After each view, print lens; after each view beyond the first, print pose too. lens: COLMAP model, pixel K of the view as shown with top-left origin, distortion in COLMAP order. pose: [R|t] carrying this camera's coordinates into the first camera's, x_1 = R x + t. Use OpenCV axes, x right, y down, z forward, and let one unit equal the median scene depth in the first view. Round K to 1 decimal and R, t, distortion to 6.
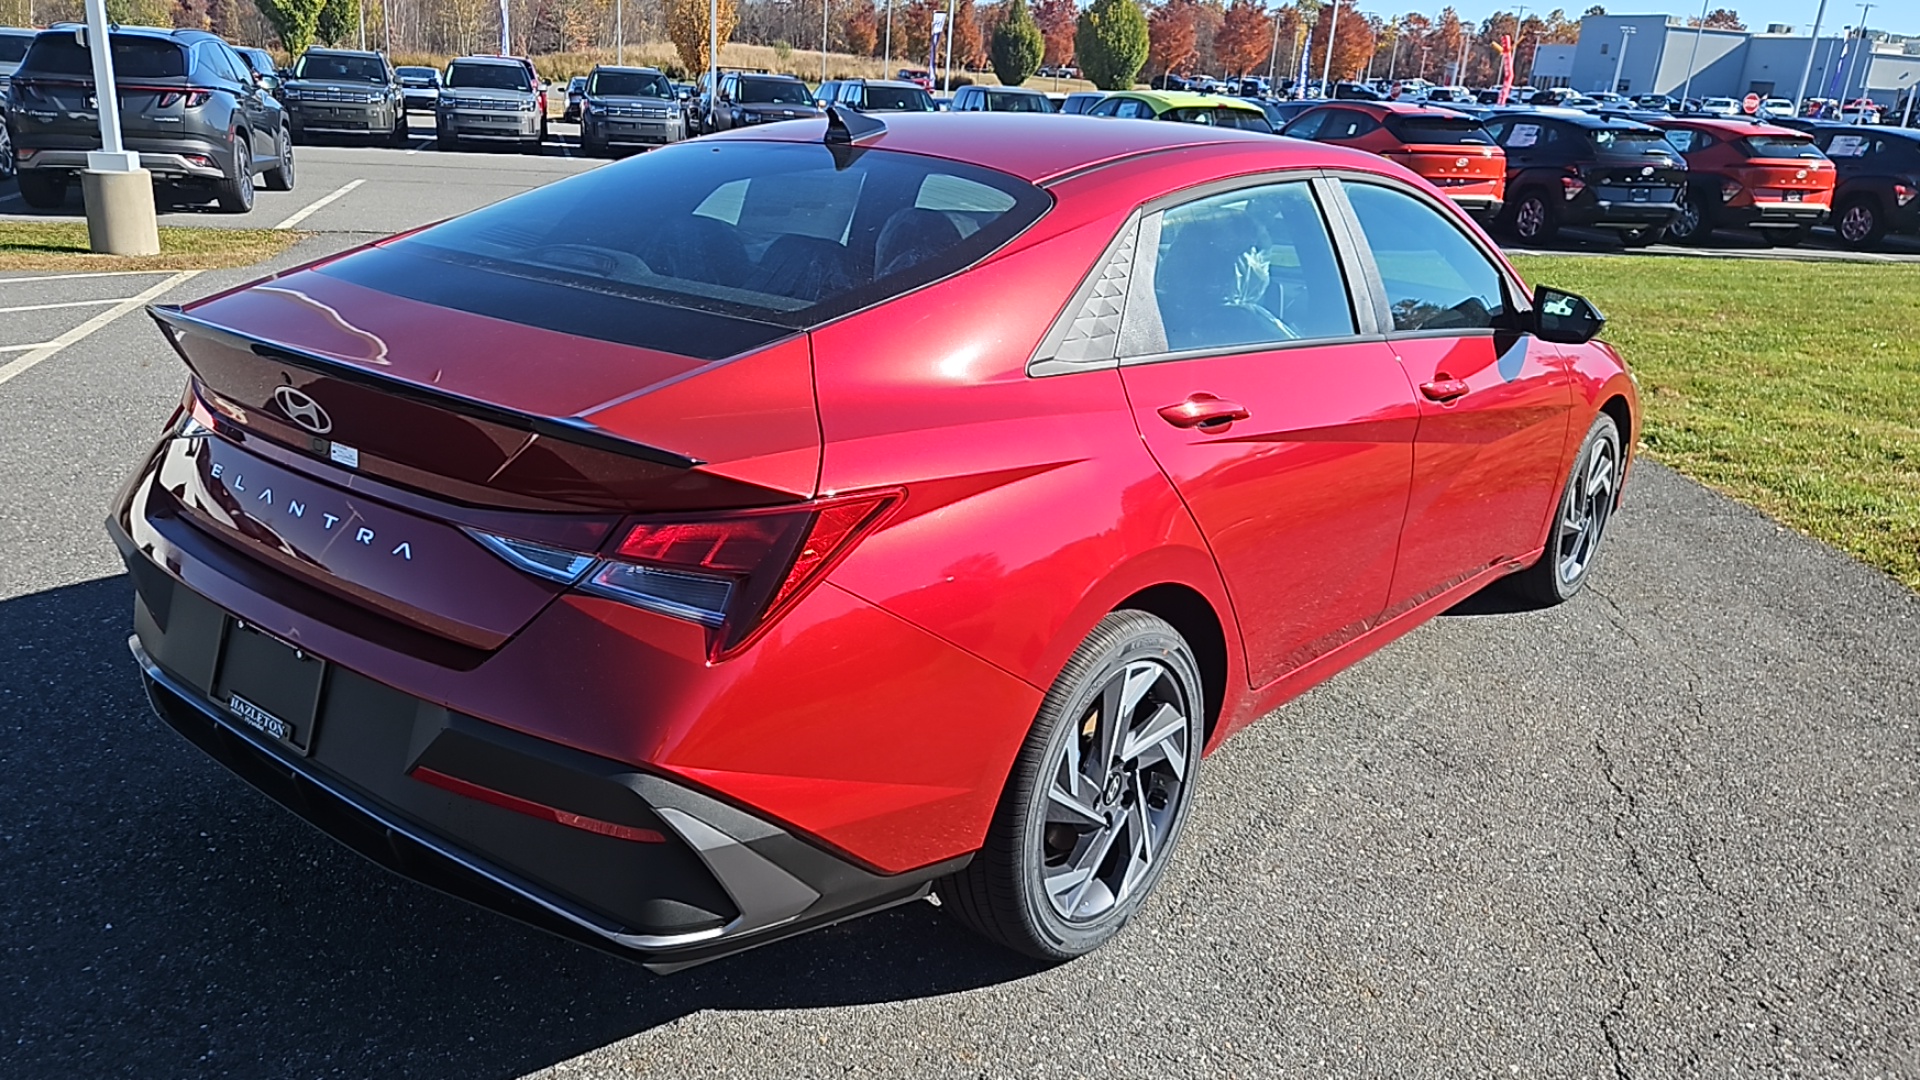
lens RADIAL K [[1425.8, 0, 946.5], [0, 1425.8, 544.3], [0, 0, 1]] dist [0.079327, -0.059869]
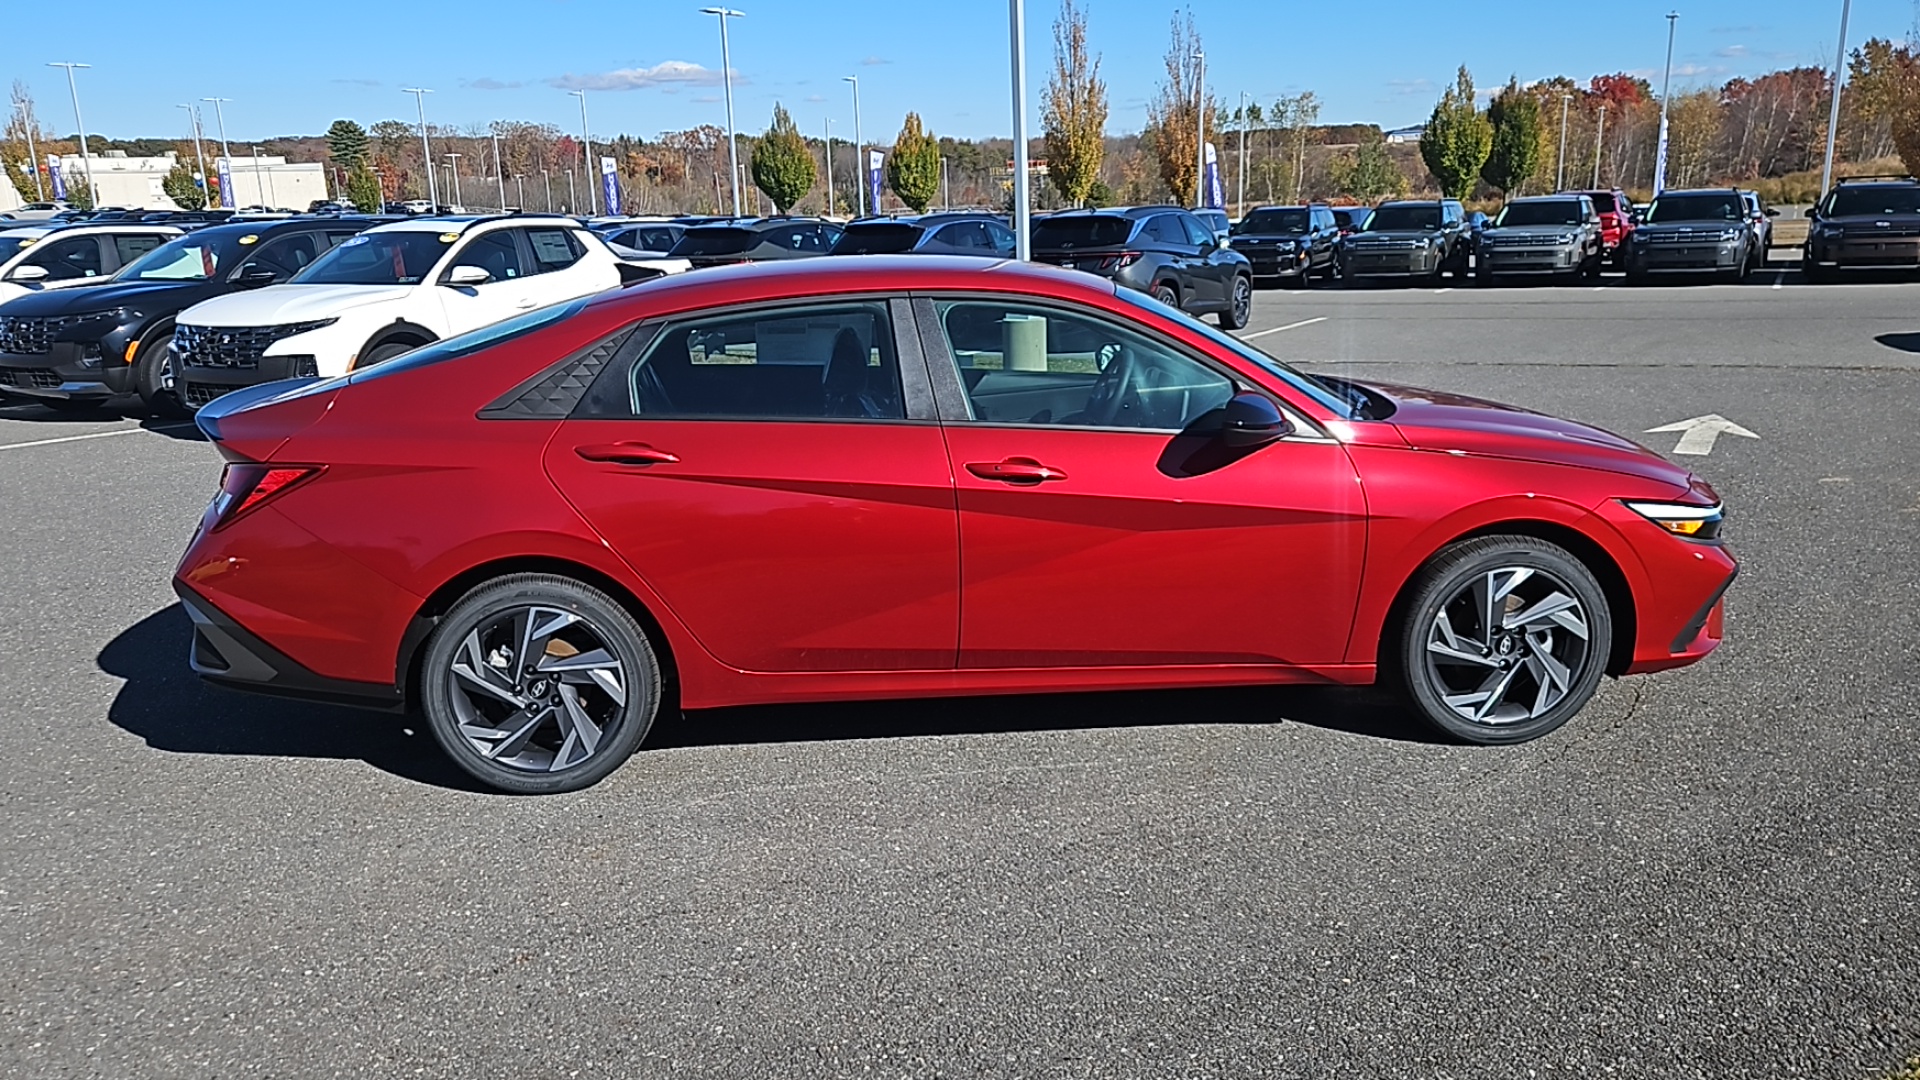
lens RADIAL K [[1425.8, 0, 946.5], [0, 1425.8, 544.3], [0, 0, 1]] dist [0.079327, -0.059869]
pose [[0.688400, 0.094204, -0.719188, 0.361236], [-0.159462, 0.986928, -0.023361, -0.004219], [0.707586, 0.130765, 0.694422, 0.050611]]
